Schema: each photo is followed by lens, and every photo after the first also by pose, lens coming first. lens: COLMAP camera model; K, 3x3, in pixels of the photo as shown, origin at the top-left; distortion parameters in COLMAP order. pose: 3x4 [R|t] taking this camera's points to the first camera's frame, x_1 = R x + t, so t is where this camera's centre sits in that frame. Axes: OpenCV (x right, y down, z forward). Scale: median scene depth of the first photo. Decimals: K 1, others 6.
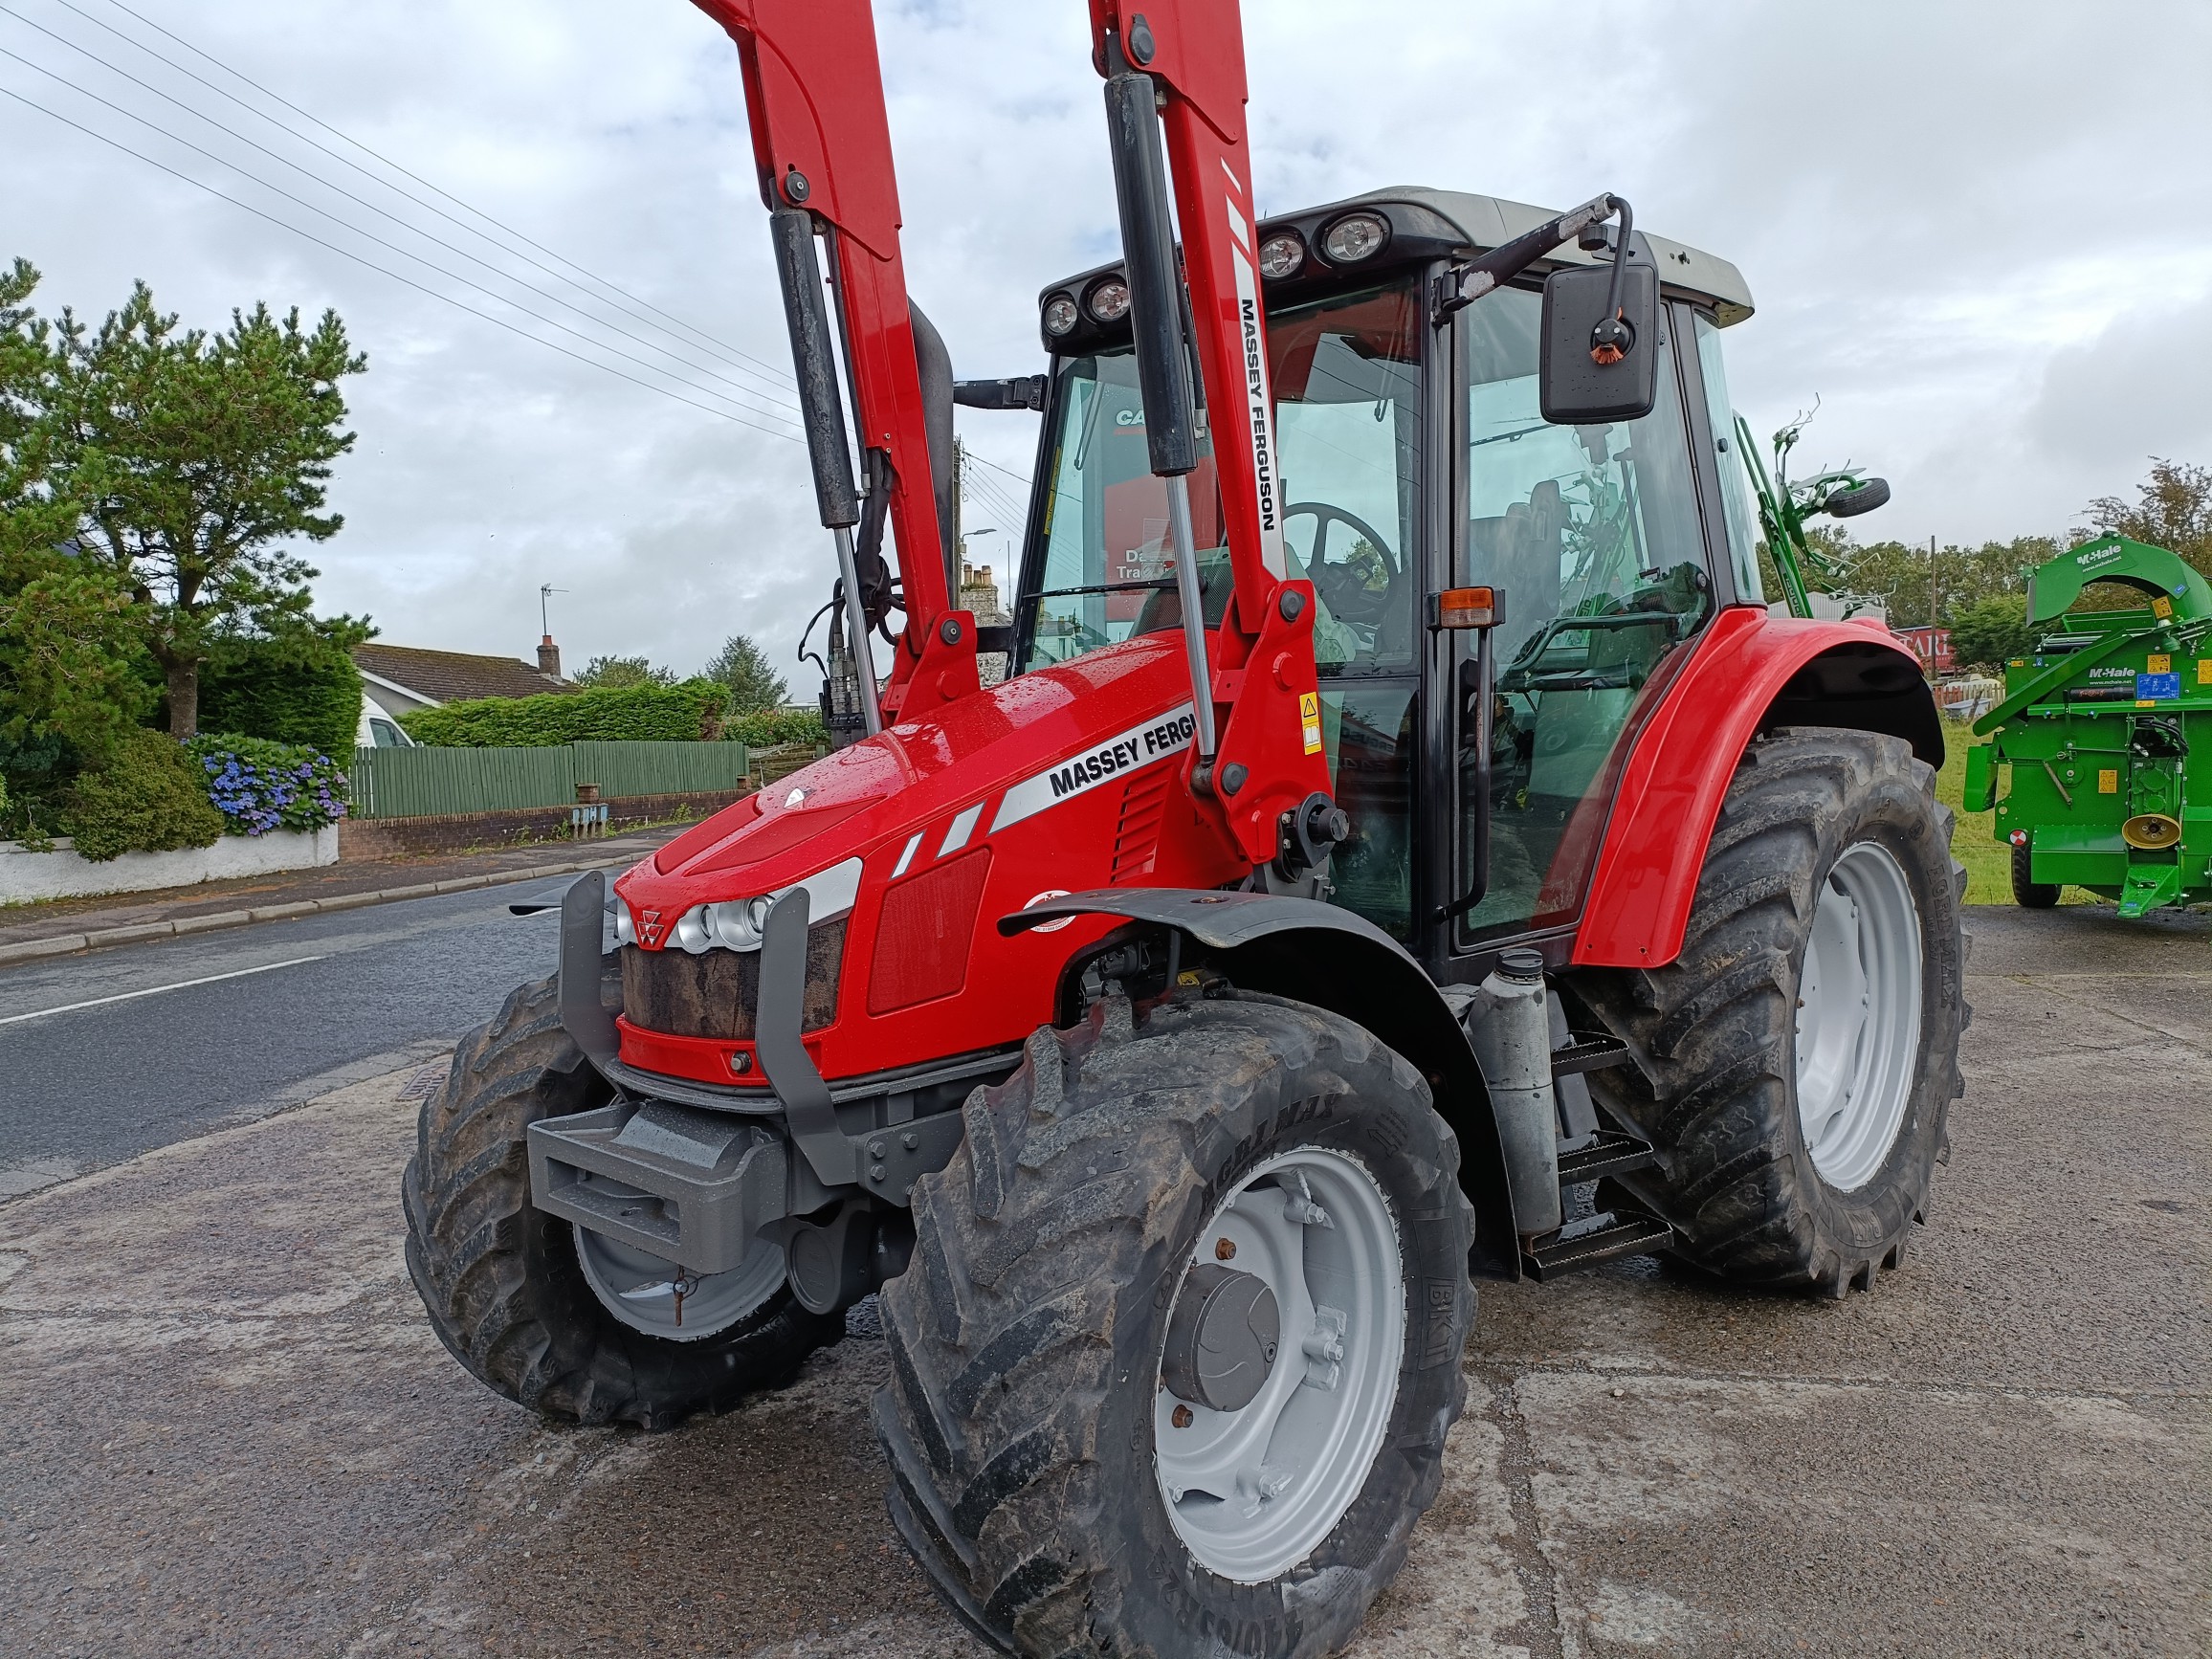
lens RADIAL K [[1670.7, 0, 1106.0], [0, 1670.7, 829.5], [0, 0, 1]] dist [0.068439, -0.073654]
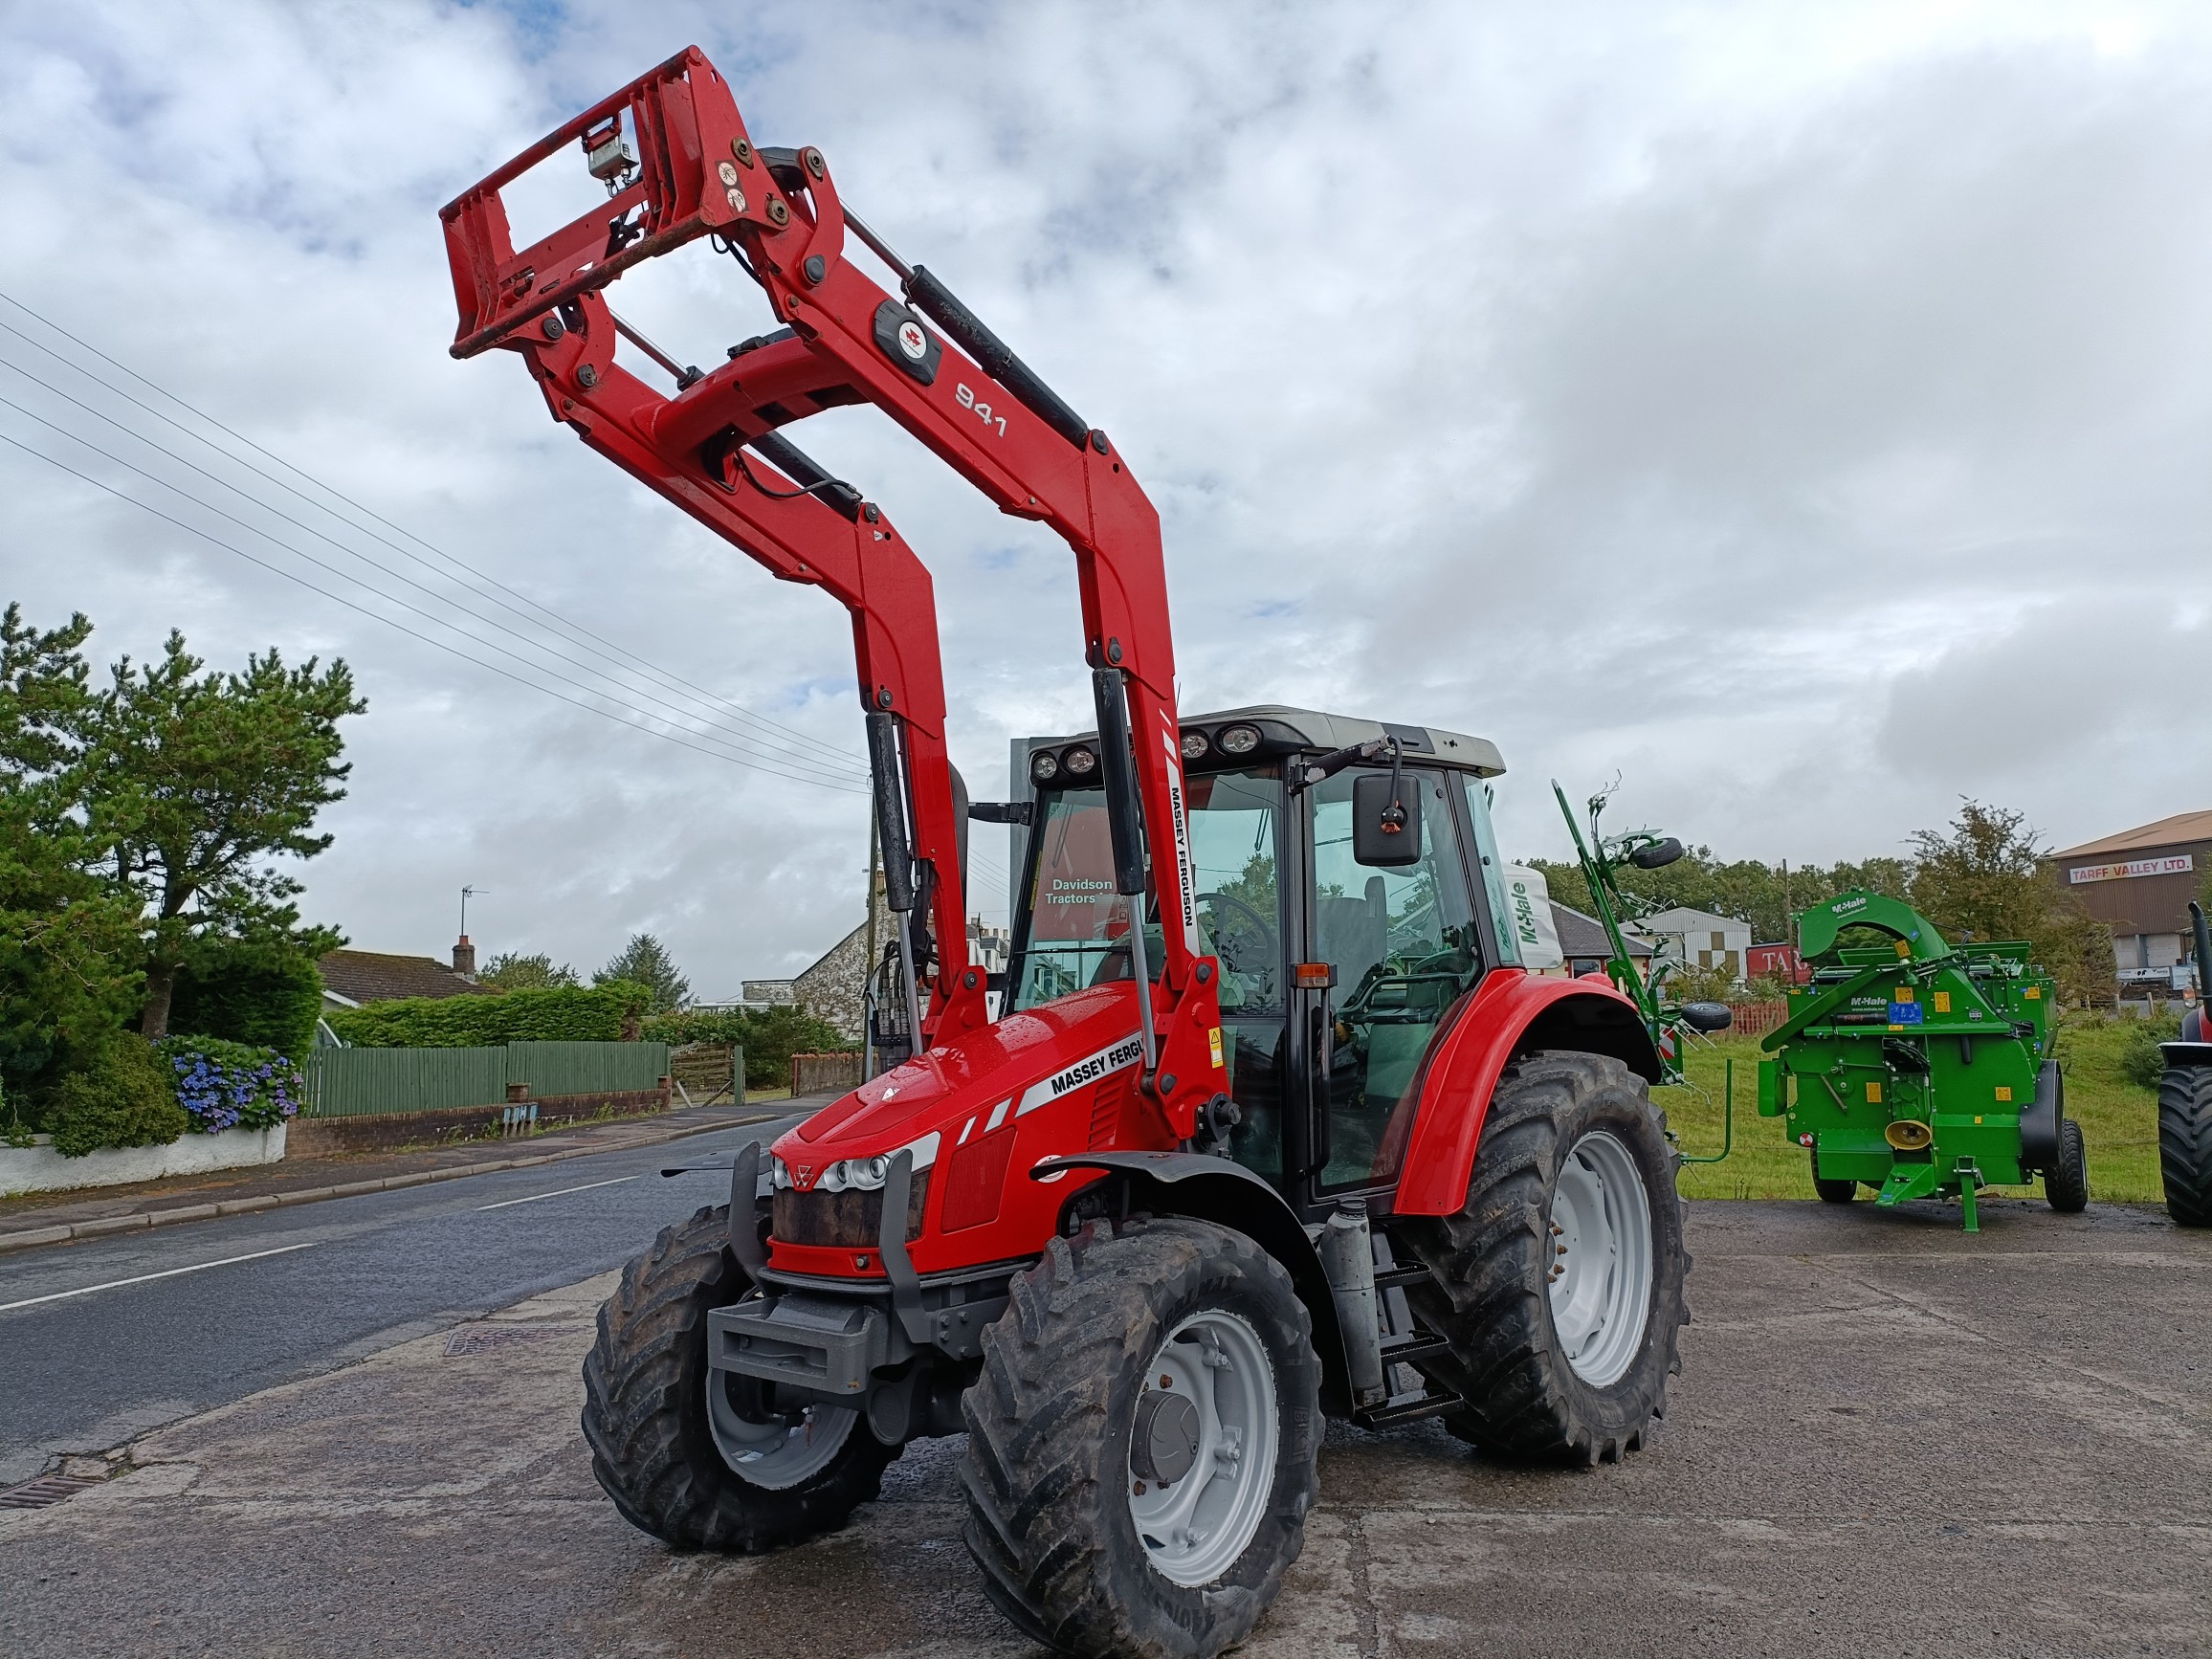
lens RADIAL K [[1670.7, 0, 1106.0], [0, 1670.7, 829.5], [0, 0, 1]] dist [0.068439, -0.073654]
pose [[0.998173, 0.015781, 0.058317, -0.062367], [-0.005148, 0.983989, -0.178155, 0.012566], [-0.060195, 0.177530, 0.982273, -0.473649]]
